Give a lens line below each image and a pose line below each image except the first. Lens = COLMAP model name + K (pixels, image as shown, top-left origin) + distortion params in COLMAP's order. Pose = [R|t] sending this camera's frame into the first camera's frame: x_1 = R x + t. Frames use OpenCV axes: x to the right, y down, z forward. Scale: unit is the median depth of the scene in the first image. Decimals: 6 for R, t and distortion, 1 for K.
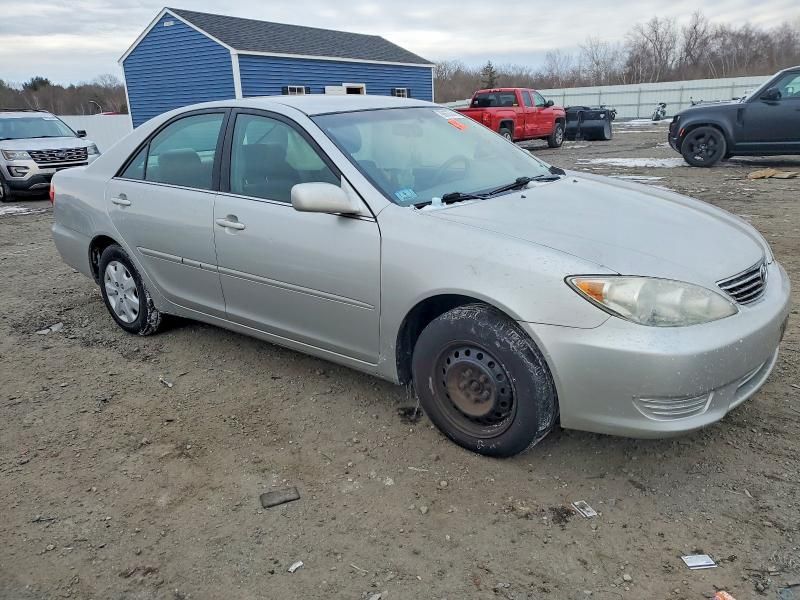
lens RADIAL K [[554.1, 0, 411.7], [0, 554.1, 303.4], [0, 0, 1]] dist [0.046418, -0.045508]
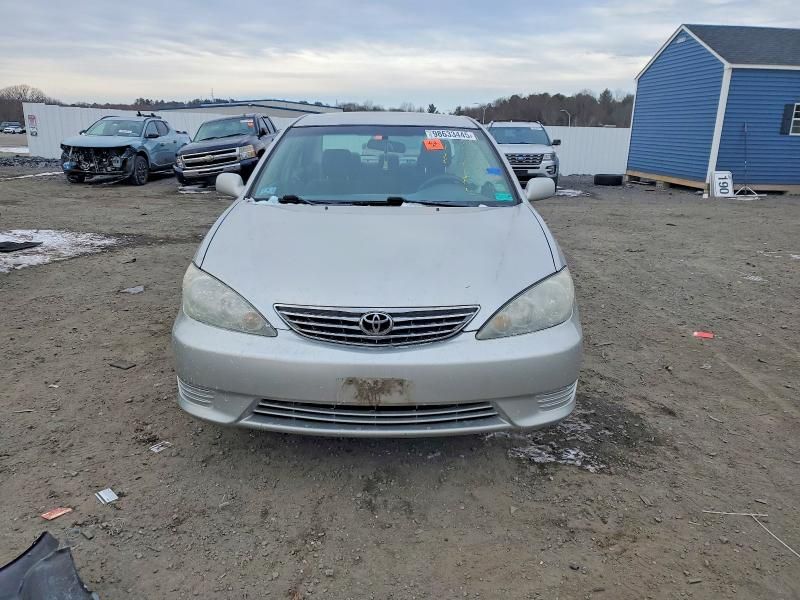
lens RADIAL K [[554.1, 0, 411.7], [0, 554.1, 303.4], [0, 0, 1]] dist [0.046418, -0.045508]
pose [[0.664532, 0.268811, -0.697236, 0.103825], [-0.285098, 0.953683, 0.095956, -0.015119], [0.690736, 0.135015, 0.710391, 0.032817]]
